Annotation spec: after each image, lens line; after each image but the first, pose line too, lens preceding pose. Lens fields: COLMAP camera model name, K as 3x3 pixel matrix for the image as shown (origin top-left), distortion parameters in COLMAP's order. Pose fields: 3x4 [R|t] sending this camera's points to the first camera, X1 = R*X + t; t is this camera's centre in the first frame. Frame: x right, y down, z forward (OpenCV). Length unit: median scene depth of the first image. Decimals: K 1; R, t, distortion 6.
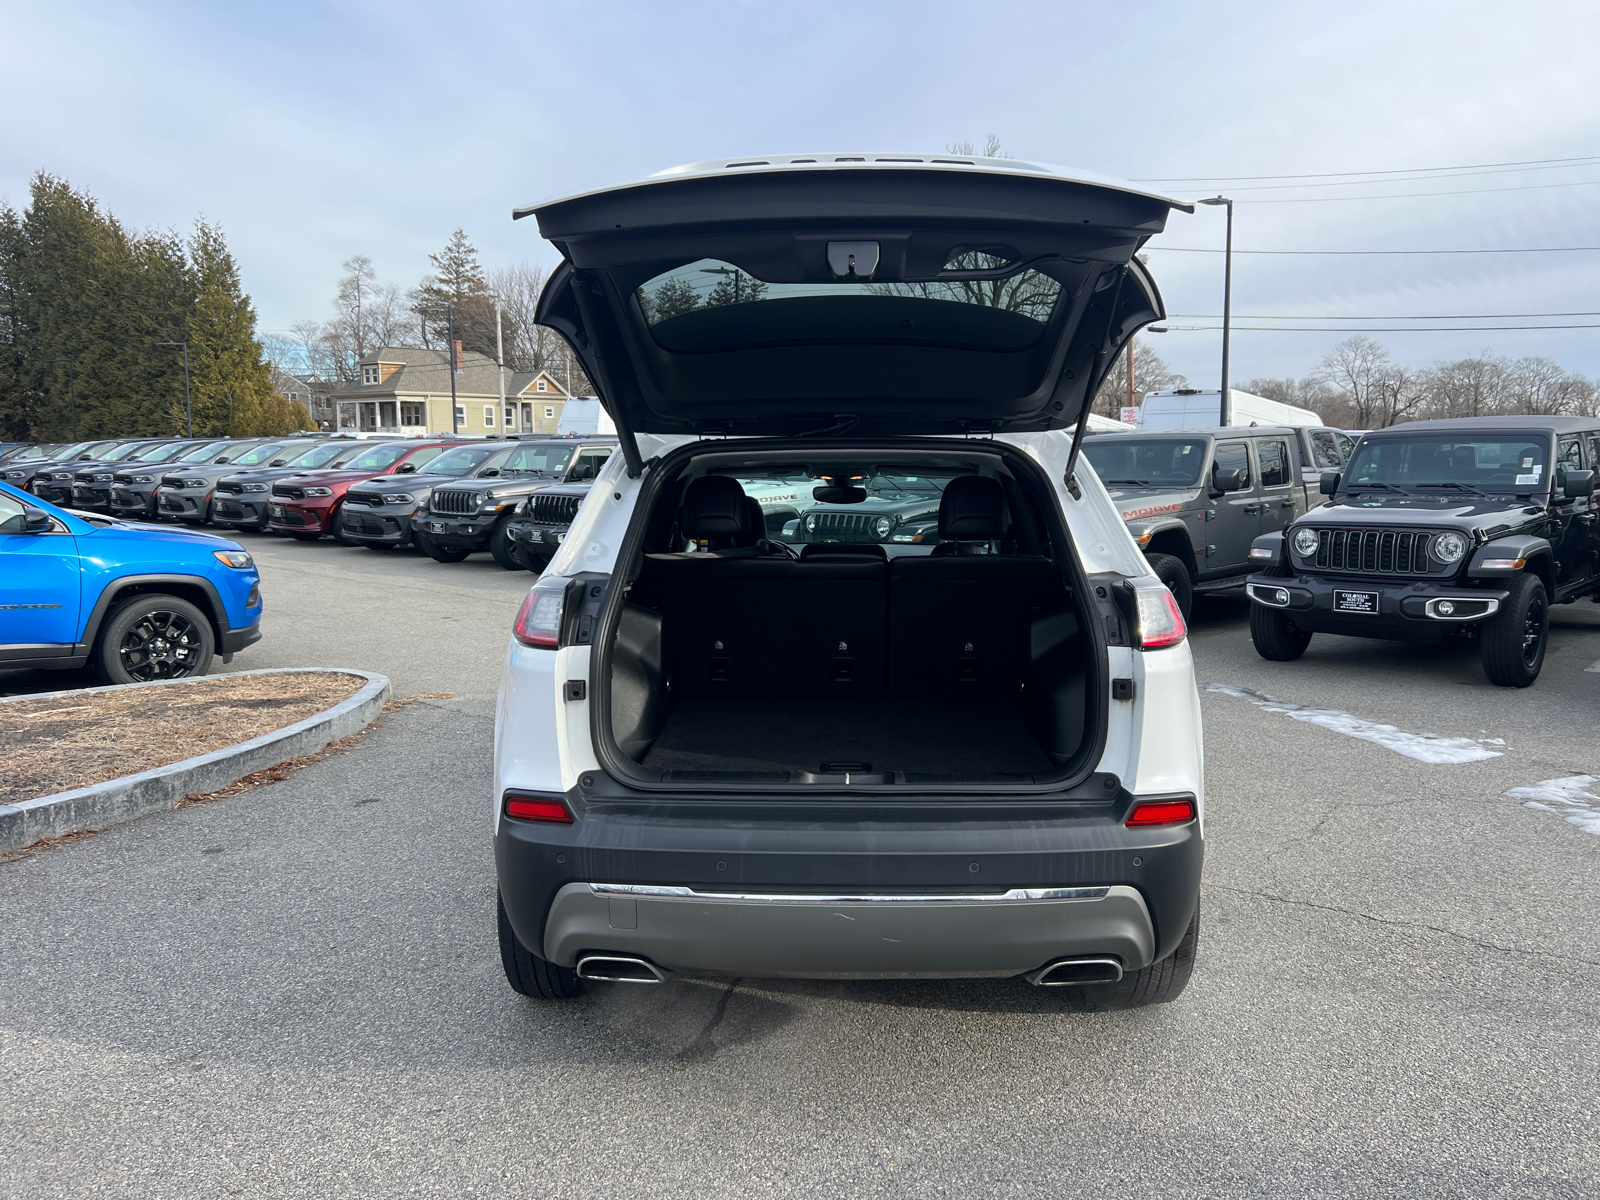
lens RADIAL K [[1205.7, 0, 811.4], [0, 1205.7, 591.0], [0, 0, 1]] dist [0.044174, -0.044130]
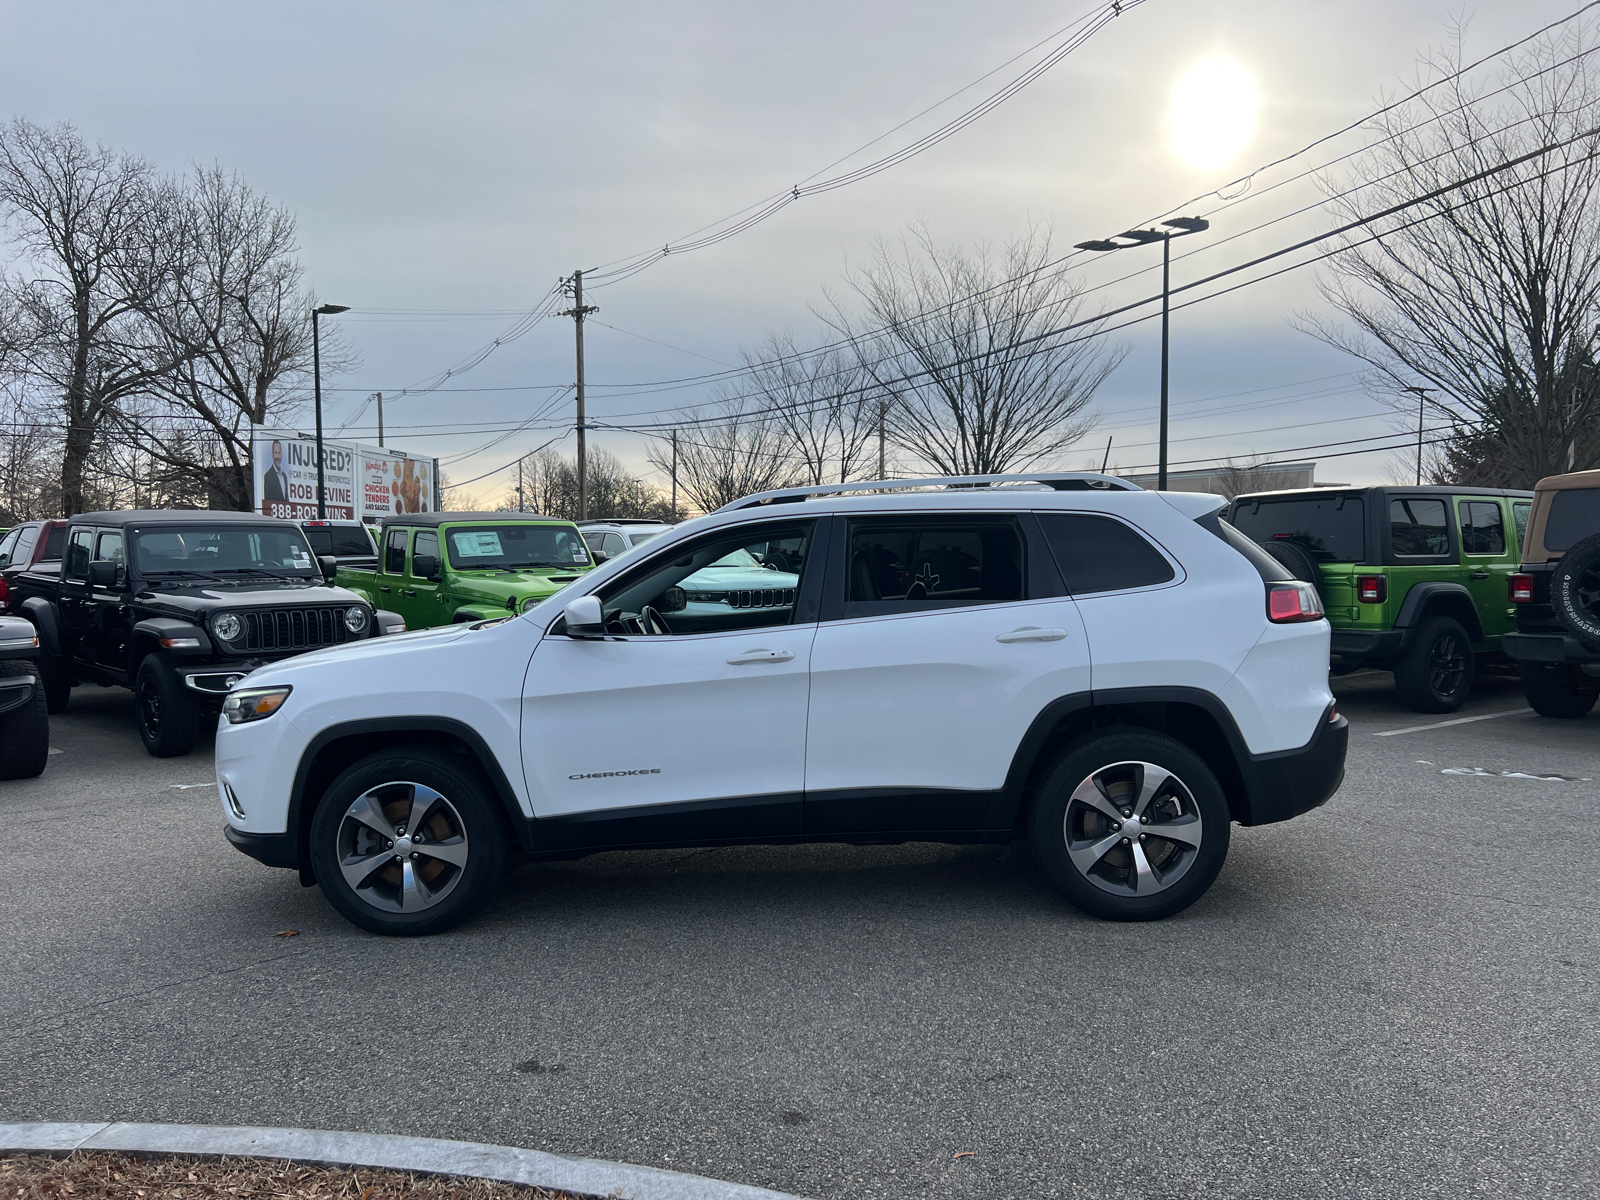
lens RADIAL K [[1205.7, 0, 805.7], [0, 1205.7, 595.6], [0, 0, 1]] dist [0.044174, -0.044130]
pose [[0.023719, -0.031815, 0.999212, -0.311036], [0.119749, 0.992388, 0.028756, -0.019871], [-0.992521, 0.118973, 0.027348, 0.264983]]
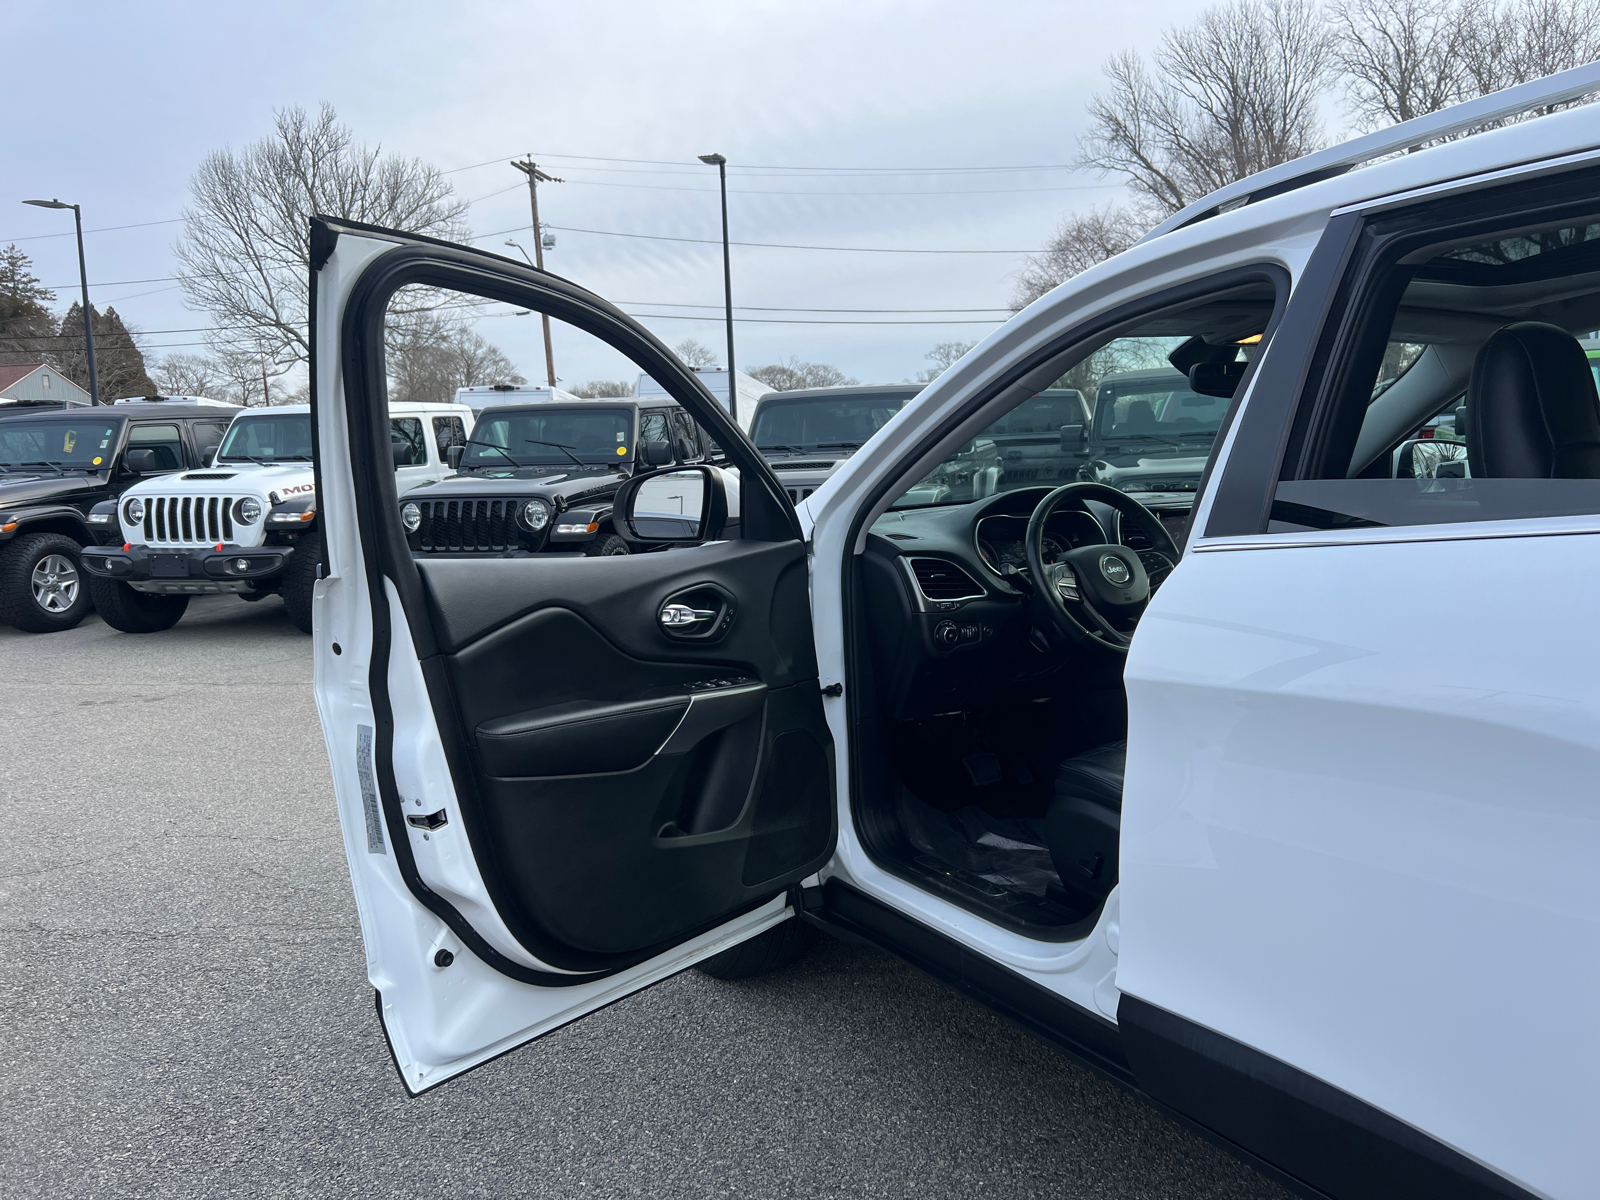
lens RADIAL K [[1205.7, 0, 802.2], [0, 1205.7, 609.5], [0, 0, 1]] dist [0.044174, -0.044130]
pose [[0.865497, -0.088131, 0.493101, -0.115655], [0.082070, 0.996047, 0.033971, -0.005924], [-0.494145, 0.011067, 0.869309, 0.202898]]
